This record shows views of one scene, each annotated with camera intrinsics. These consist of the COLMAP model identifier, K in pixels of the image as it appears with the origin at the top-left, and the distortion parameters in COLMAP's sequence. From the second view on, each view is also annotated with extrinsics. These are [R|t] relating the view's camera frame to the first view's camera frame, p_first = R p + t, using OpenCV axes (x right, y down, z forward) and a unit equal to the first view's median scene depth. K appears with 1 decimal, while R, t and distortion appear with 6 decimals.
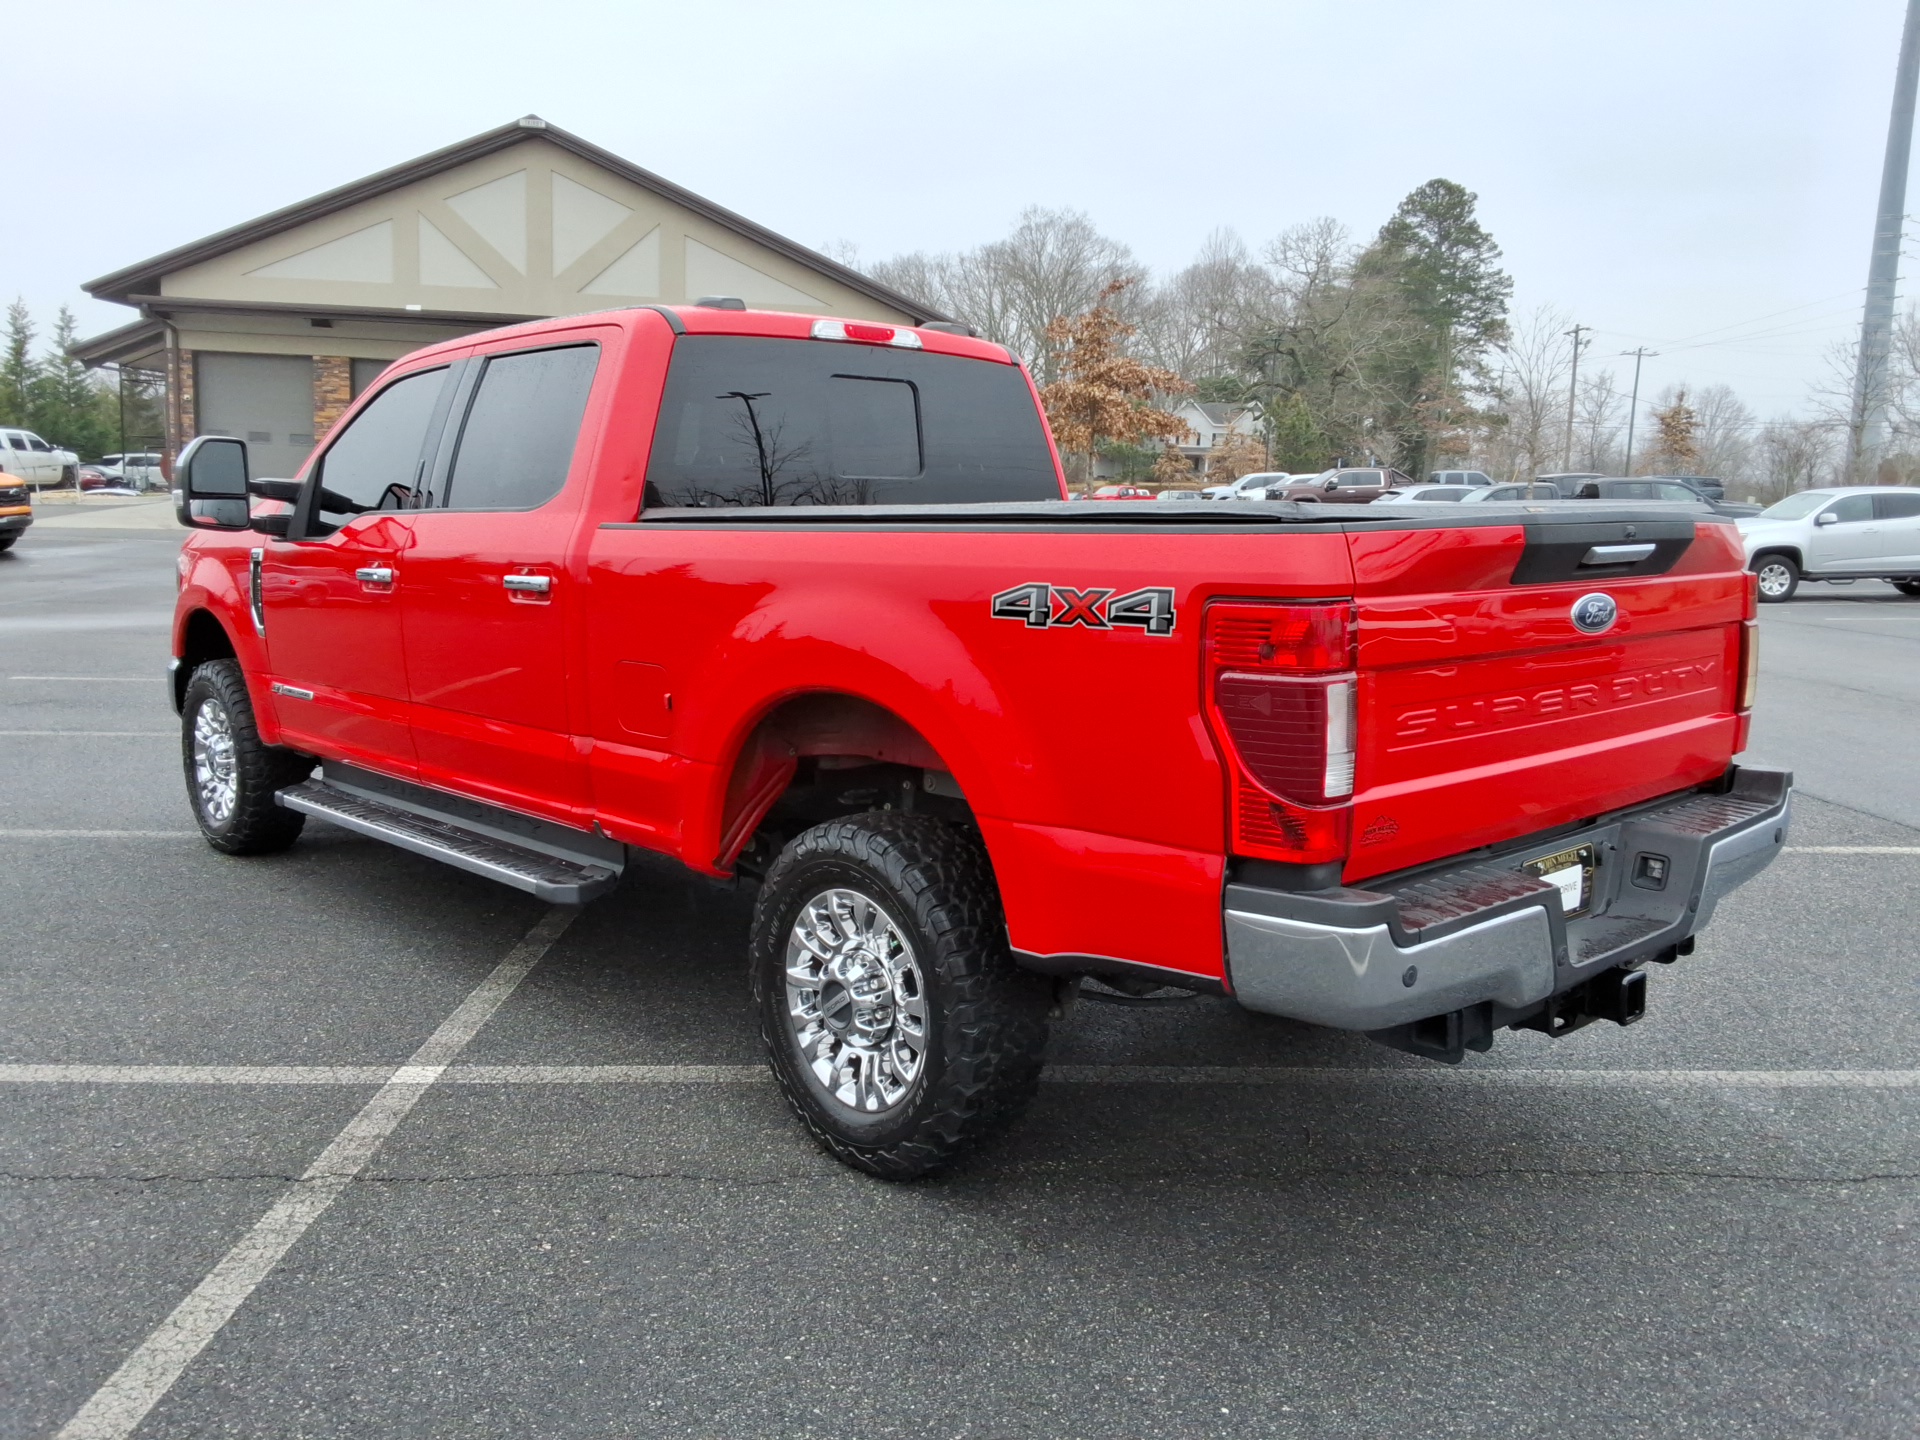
lens RADIAL K [[1527.9, 0, 973.9], [0, 1527.9, 718.6], [0, 0, 1]] dist [0.126234, -0.191958]
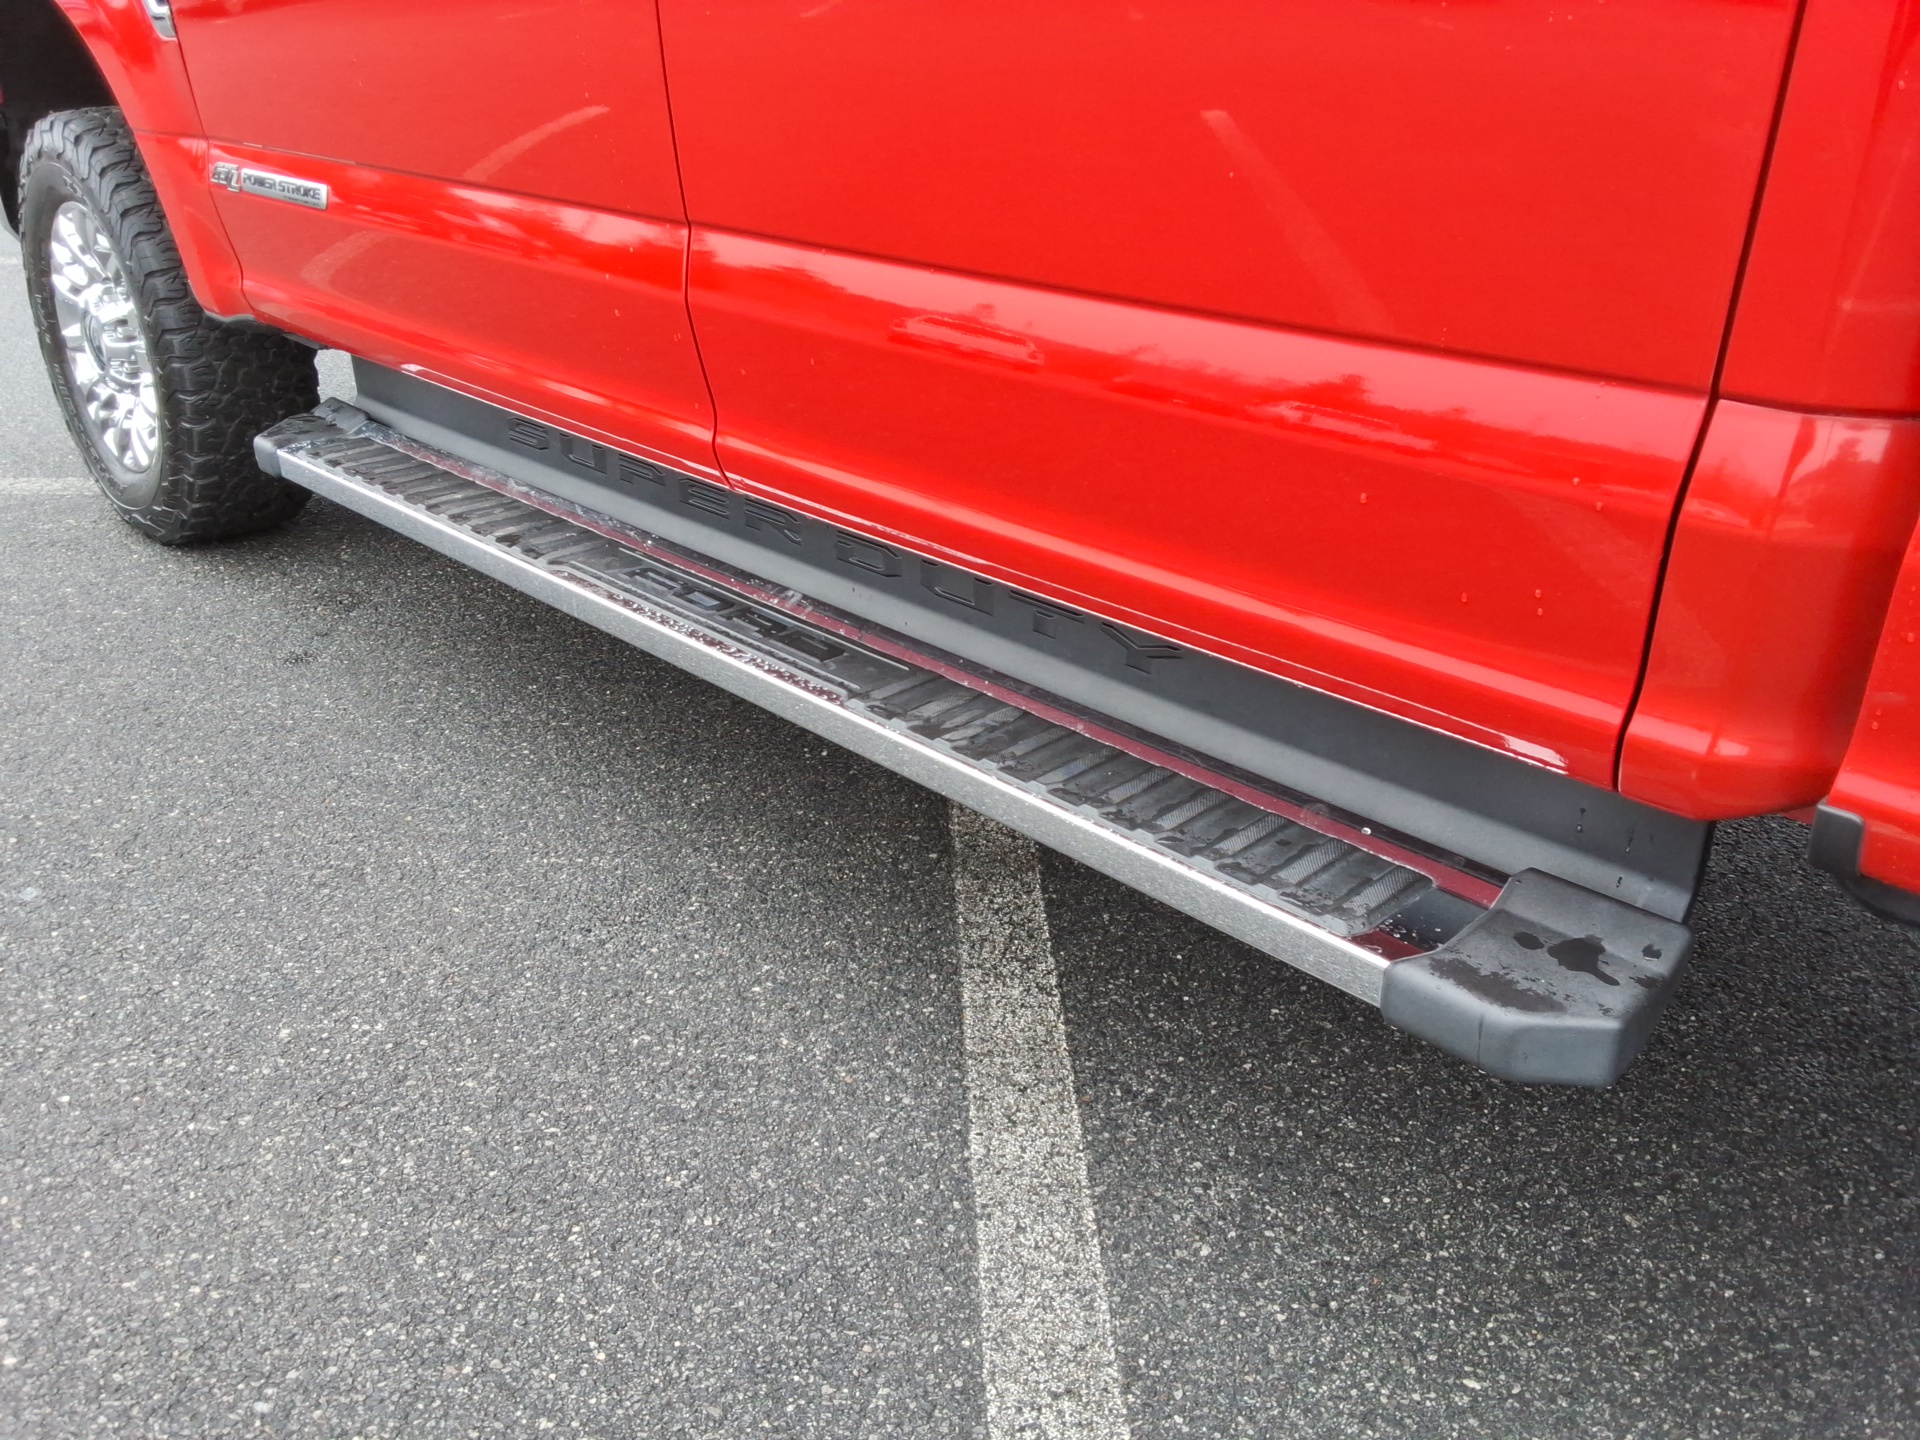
lens RADIAL K [[1527.9, 0, 973.9], [0, 1527.9, 718.6], [0, 0, 1]] dist [0.126234, -0.191958]
pose [[0.999551, 0.000469, 0.029961, -0.249307], [-0.009443, 0.953857, 0.300112, -0.007803], [-0.028438, -0.300260, 0.953433, 0.531872]]
